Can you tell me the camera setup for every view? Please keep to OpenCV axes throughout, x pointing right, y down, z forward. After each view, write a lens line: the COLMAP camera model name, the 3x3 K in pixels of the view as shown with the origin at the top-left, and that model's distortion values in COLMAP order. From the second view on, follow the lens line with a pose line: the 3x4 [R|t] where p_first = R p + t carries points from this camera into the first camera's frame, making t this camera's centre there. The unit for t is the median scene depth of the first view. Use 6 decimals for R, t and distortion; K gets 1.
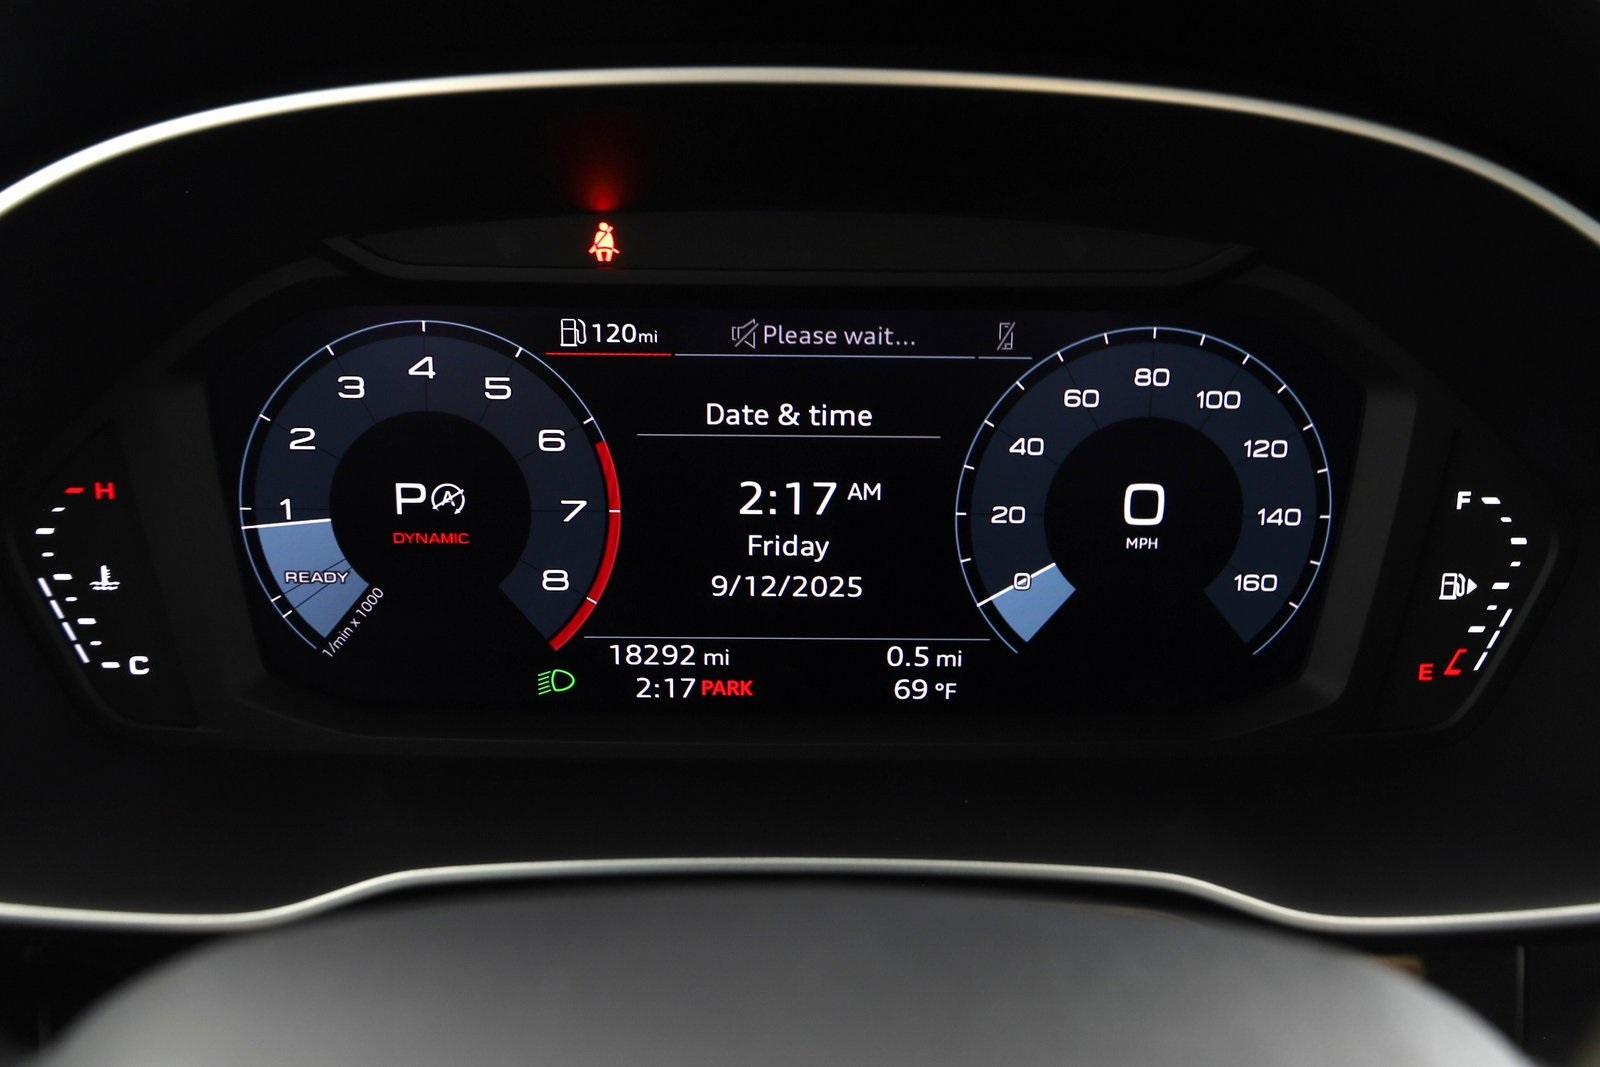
lens RADIAL K [[1761.5, 0, 802.0], [0, 1761.5, 535.3], [0, 0, 1]] dist [0.050205, 0.000000]
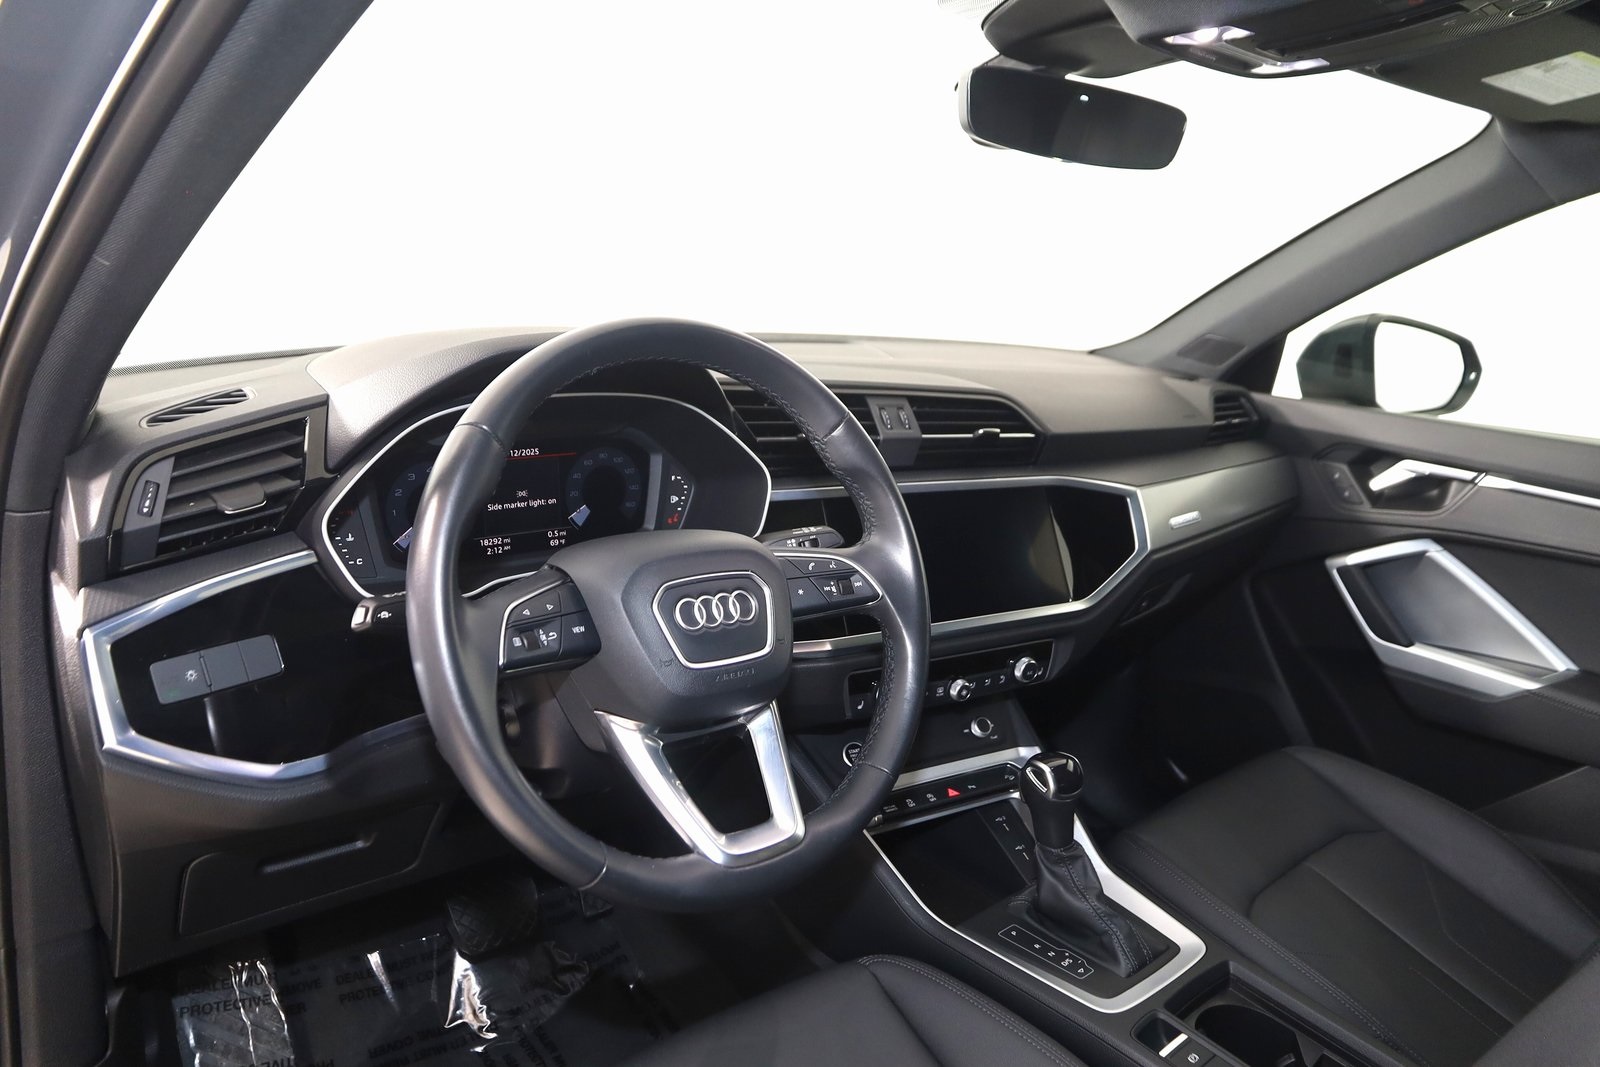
lens RADIAL K [[1143.5, 0, 795.7], [0, 1143.5, 526.0], [0, 0, 1]] dist [-0.088377, 0.013632]
pose [[0.788975, -0.120142, 0.602564, -1.015373], [0.144686, 0.989447, 0.007834, 0.109540], [-0.597146, 0.081002, 0.798032, -1.287272]]
